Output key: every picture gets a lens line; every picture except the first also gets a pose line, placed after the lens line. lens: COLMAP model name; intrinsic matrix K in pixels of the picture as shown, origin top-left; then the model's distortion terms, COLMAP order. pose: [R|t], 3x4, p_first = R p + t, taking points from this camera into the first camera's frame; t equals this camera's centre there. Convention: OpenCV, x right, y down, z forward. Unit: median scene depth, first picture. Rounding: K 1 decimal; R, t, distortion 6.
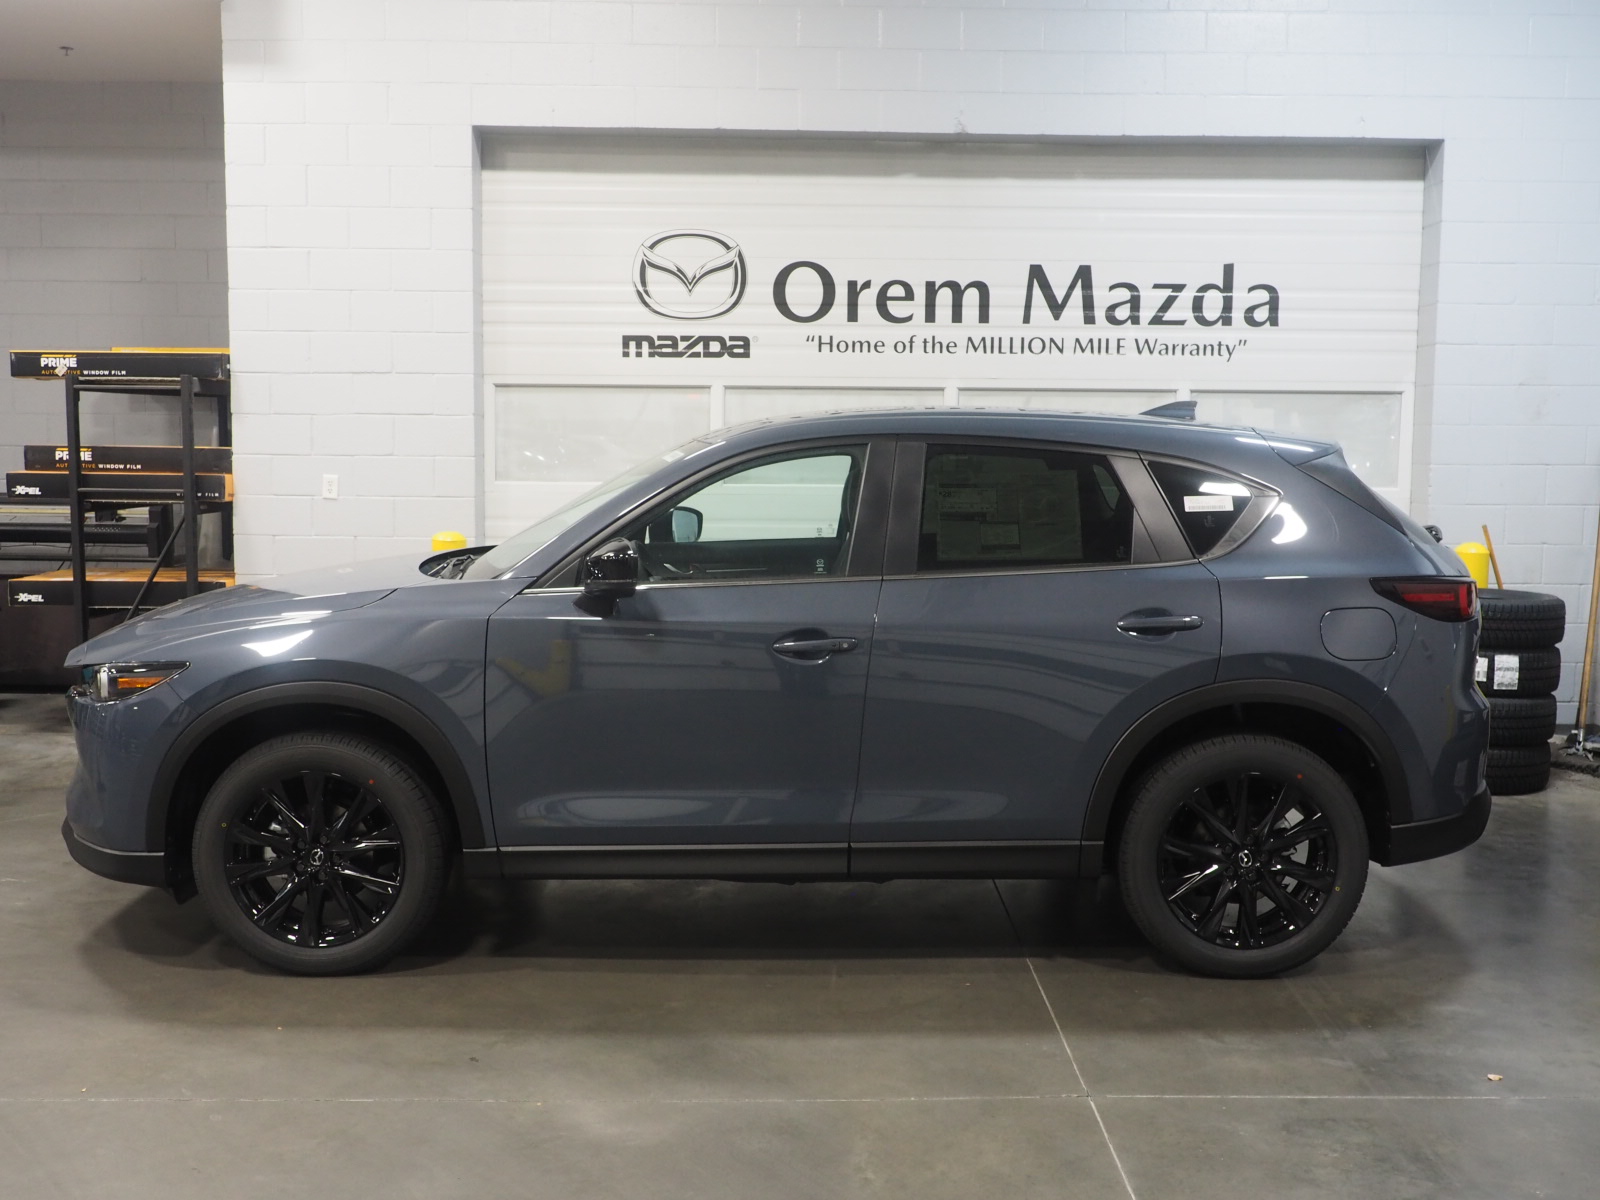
lens RADIAL K [[1601.1, 0, 800.2], [0, 1601.1, 600.4], [0, 0, 1]] dist [0.018208, 0.000000]
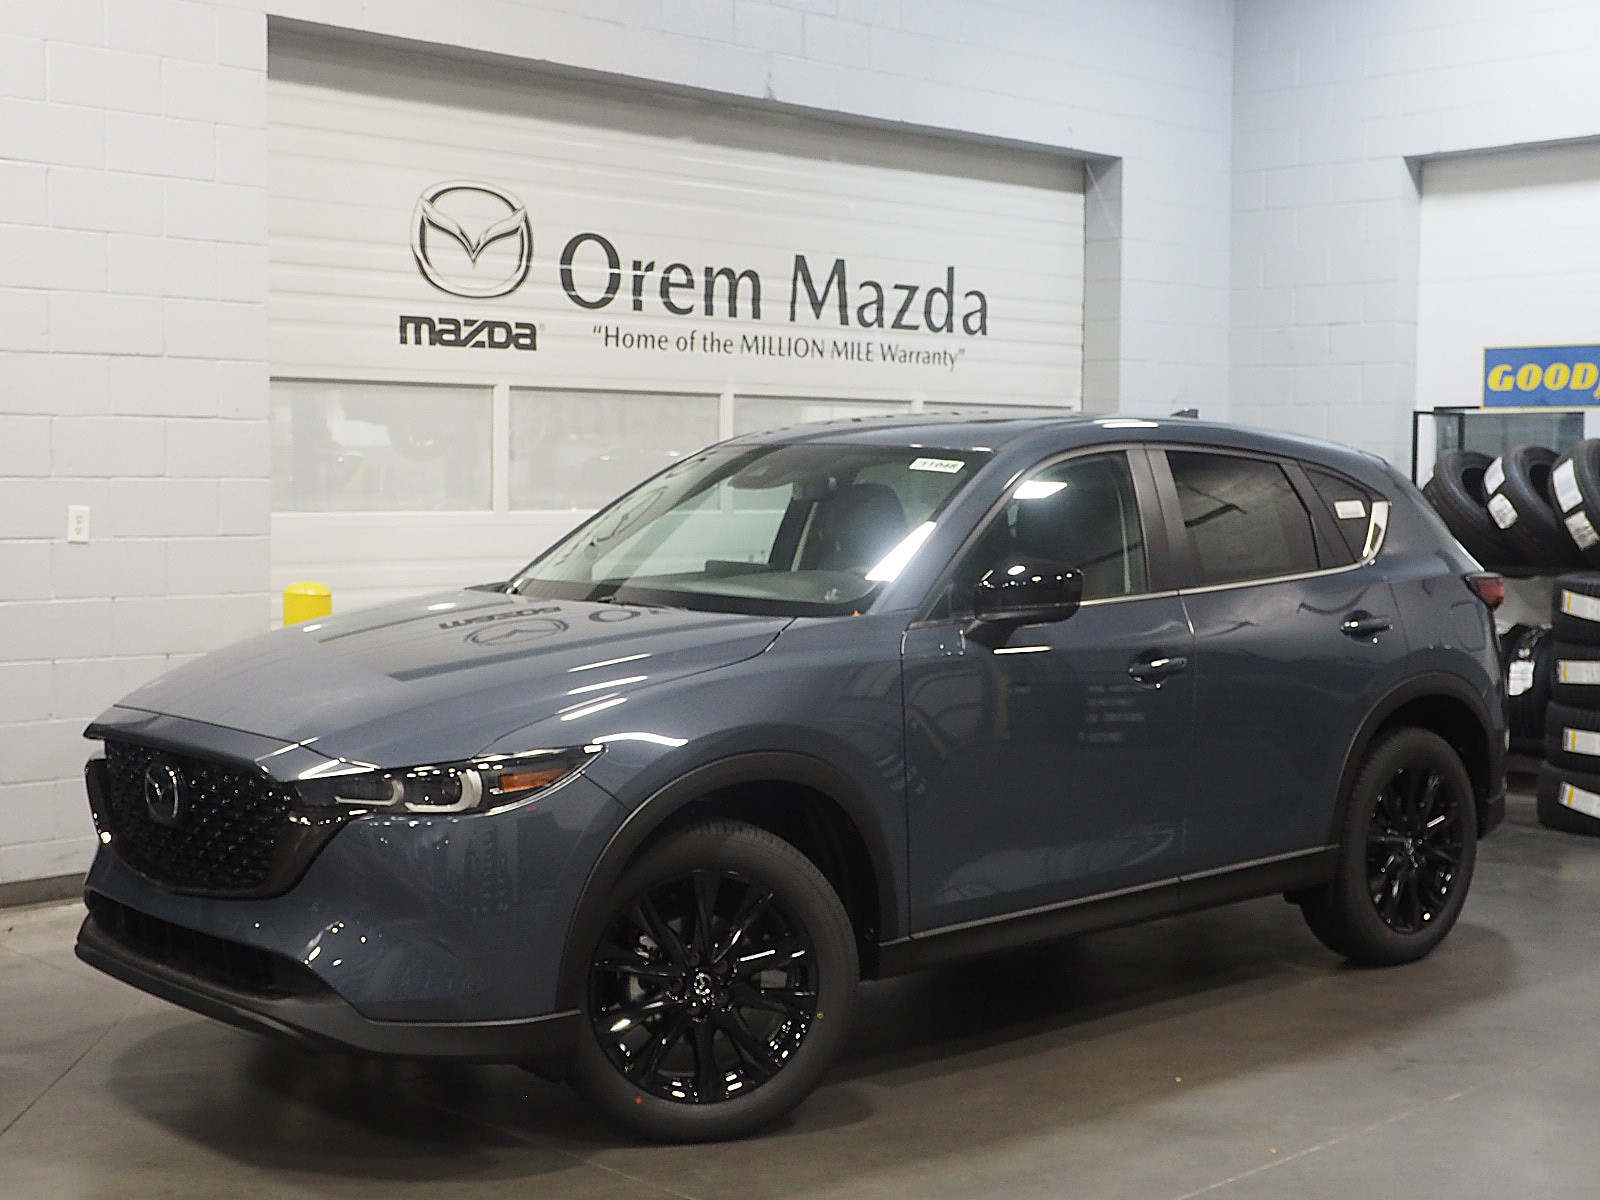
lens RADIAL K [[2209.7, 0, 799.8], [0, 2209.7, 599.5], [0, 0, 1]] dist [0.052139, 0.000000]
pose [[0.742308, -0.043223, 0.668664, -0.665443], [0.072039, 0.997281, -0.015507, -0.004107], [-0.666175, 0.059681, 0.743403, 0.117568]]
